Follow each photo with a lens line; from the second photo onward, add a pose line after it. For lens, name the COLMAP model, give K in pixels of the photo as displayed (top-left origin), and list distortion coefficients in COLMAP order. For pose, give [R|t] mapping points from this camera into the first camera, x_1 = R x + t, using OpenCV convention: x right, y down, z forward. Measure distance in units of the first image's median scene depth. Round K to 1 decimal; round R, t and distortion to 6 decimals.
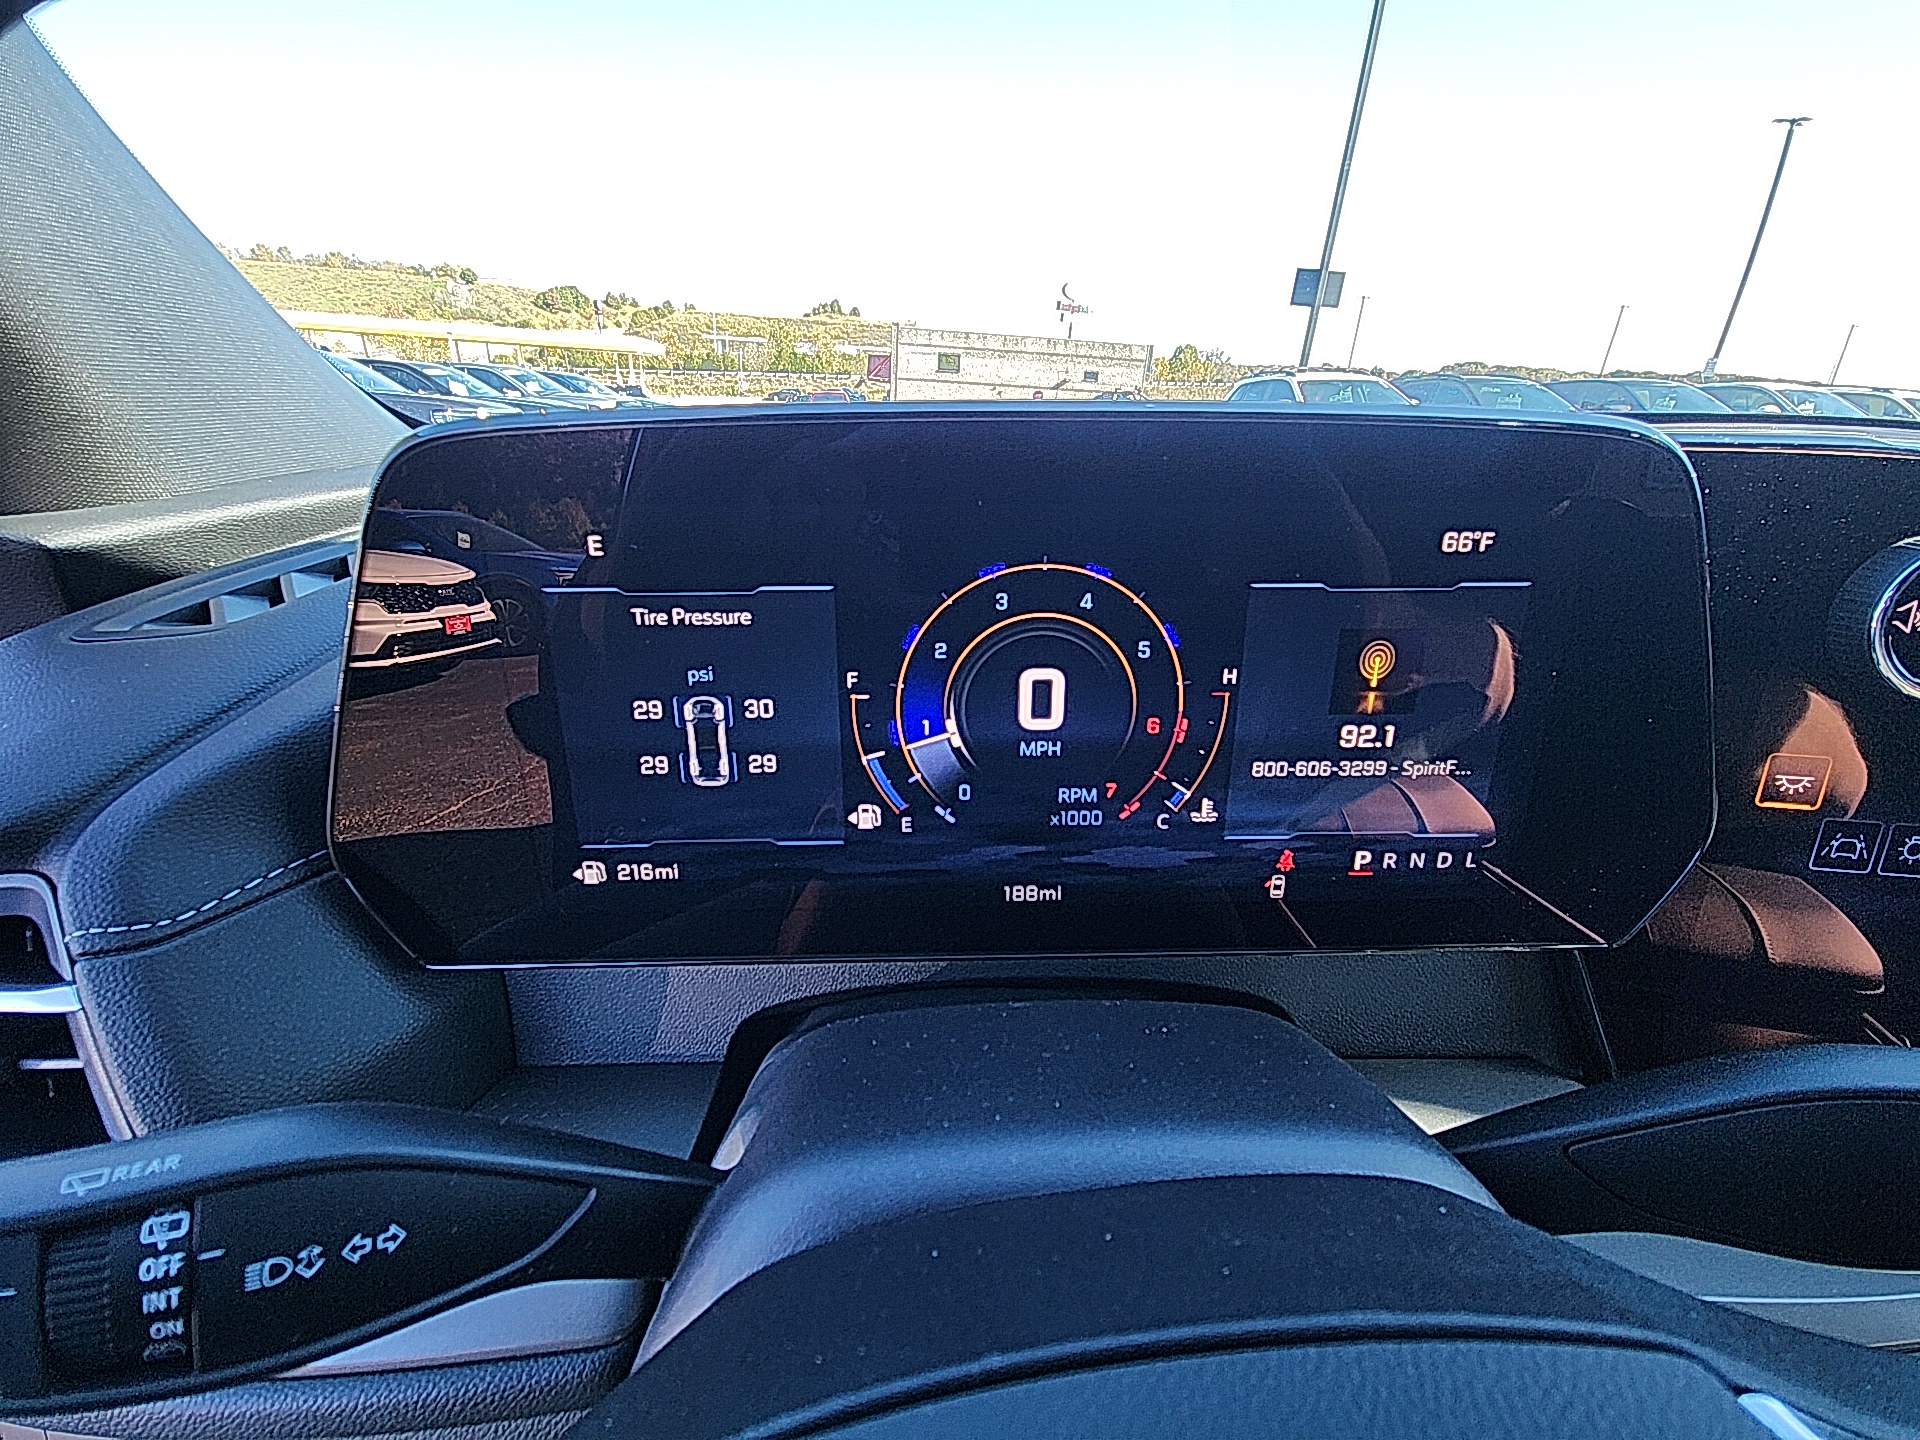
lens RADIAL K [[777.0, 0, 951.7], [0, 777.0, 701.4], [0, 0, 1]] dist [0.008855, -0.005907]
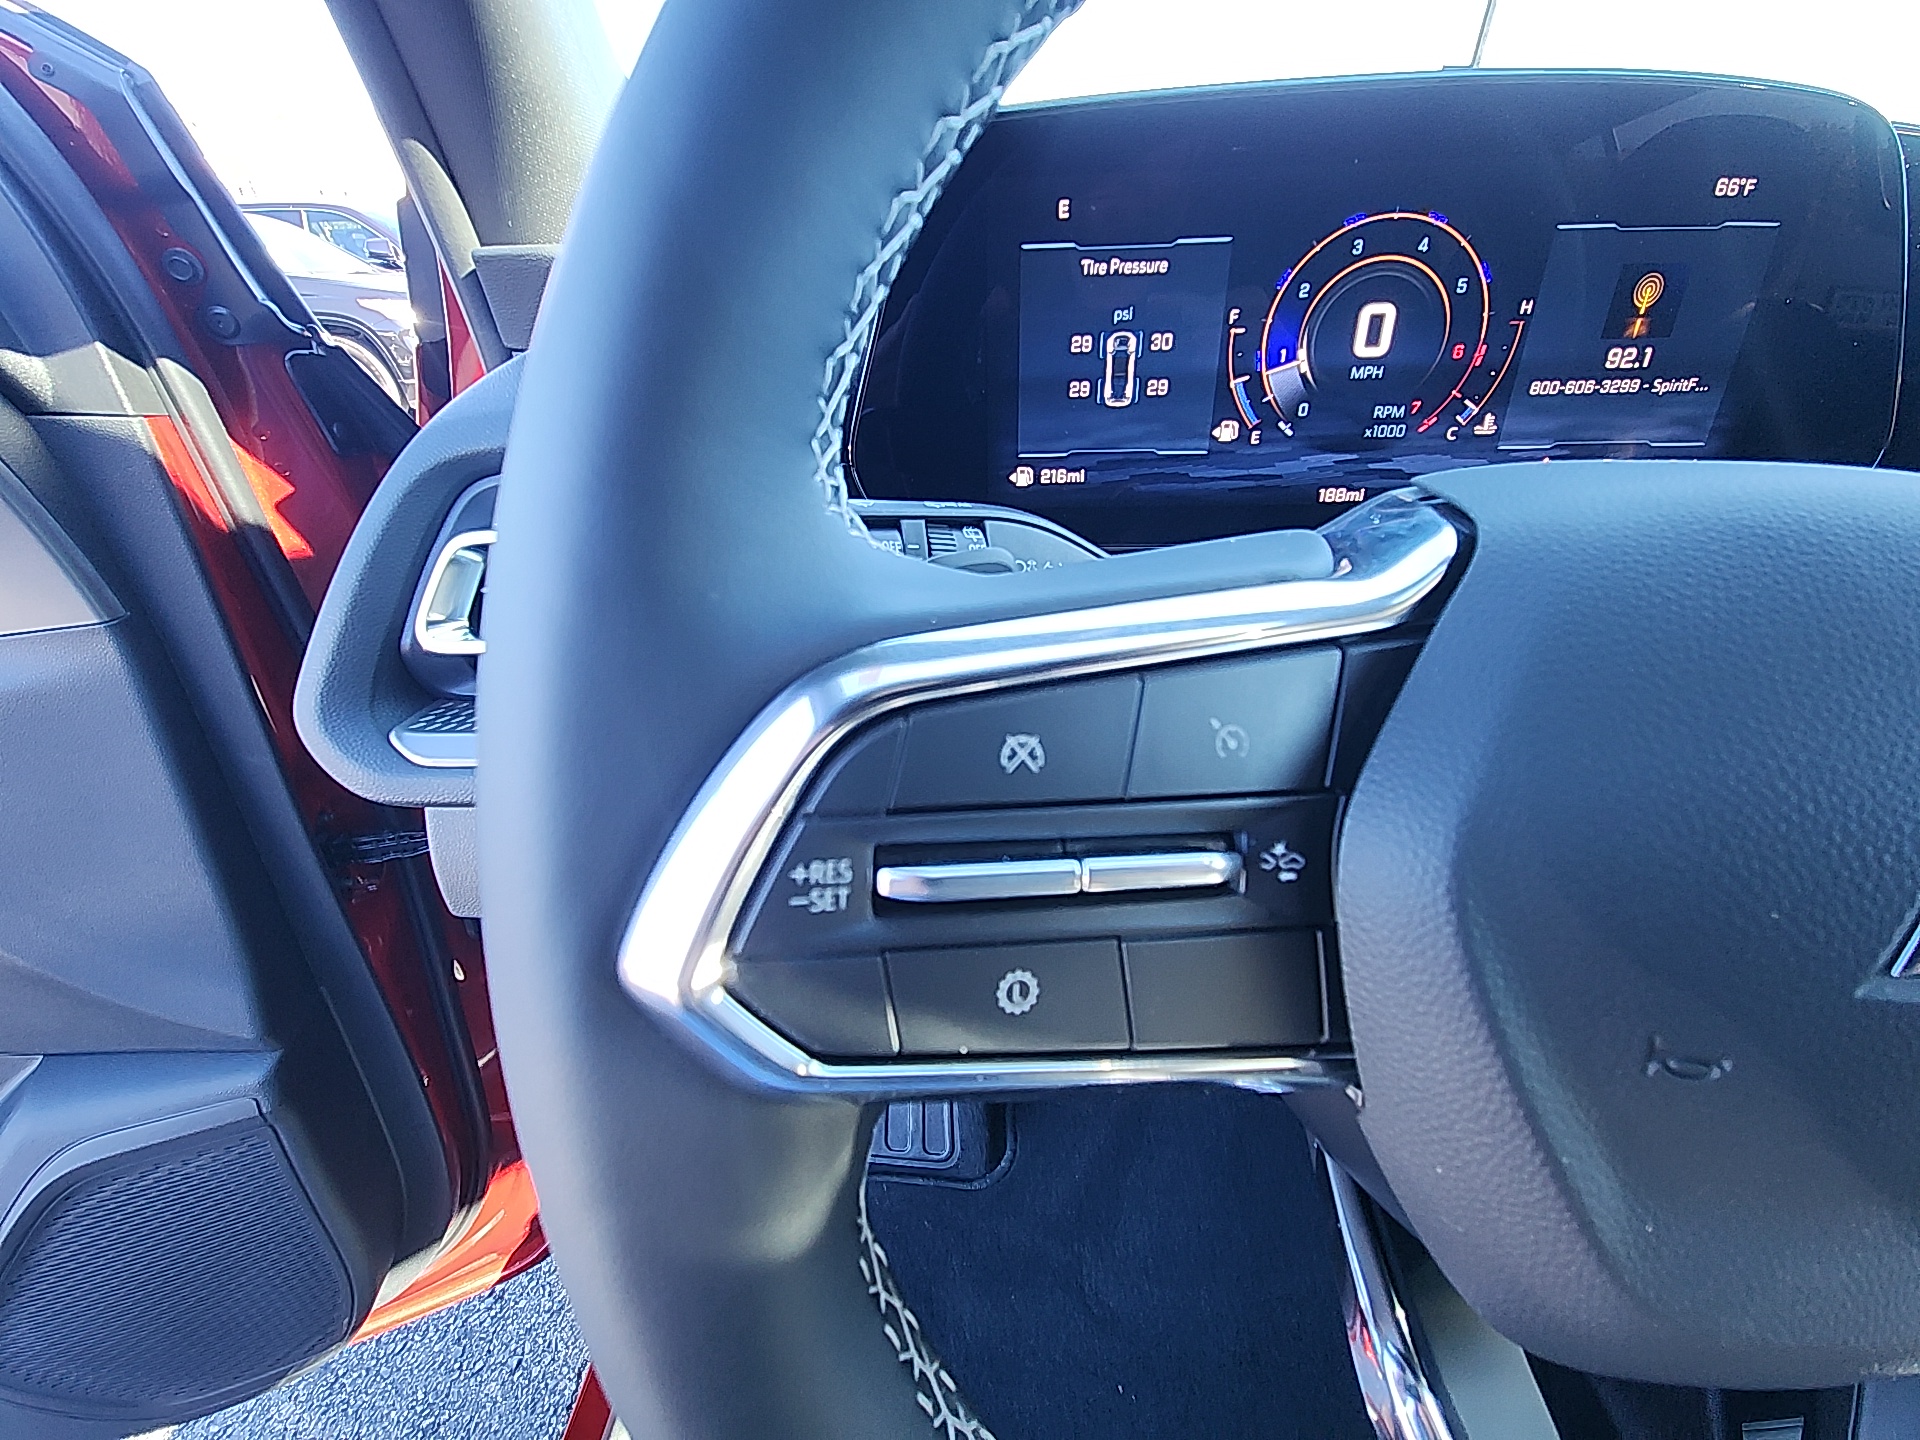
lens RADIAL K [[777.0, 0, 946.3], [0, 777.0, 702.1], [0, 0, 1]] dist [0.008855, -0.005907]
pose [[0.995427, 0.019131, -0.093590, -0.465886], [-0.004003, 0.987235, 0.159220, 0.404728], [0.095441, -0.158118, 0.982797, -0.479212]]
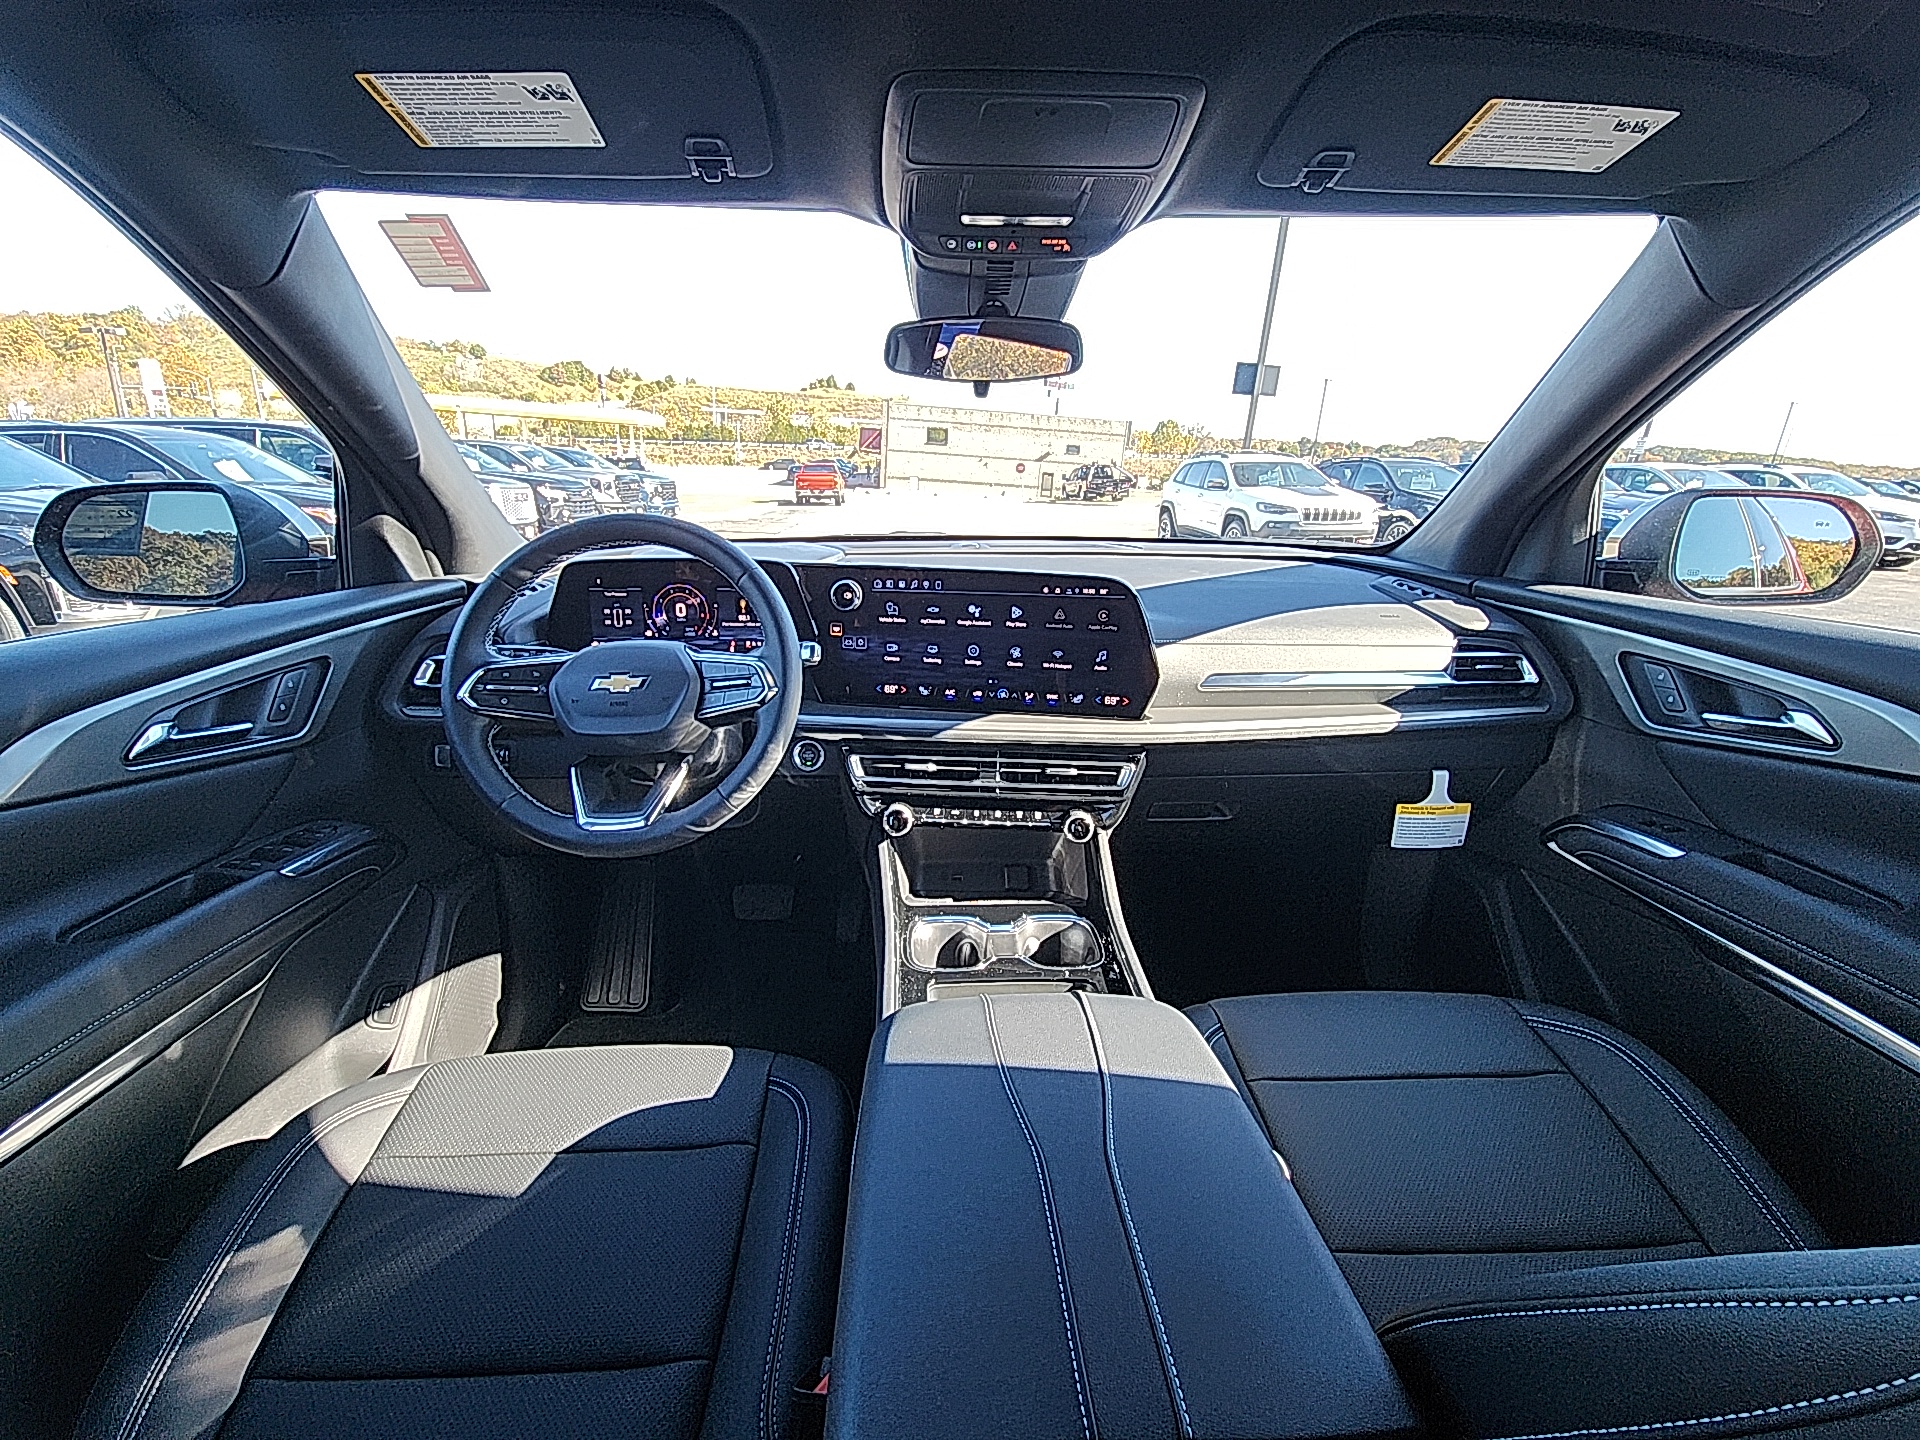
lens RADIAL K [[777.0, 0, 950.3], [0, 777.0, 704.1], [0, 0, 1]] dist [0.008855, -0.005907]
pose [[0.999961, 0.002520, 0.008452, 1.853958], [-0.001867, 0.997071, -0.076457, 1.009654], [-0.008620, 0.076438, 0.997037, -4.142673]]
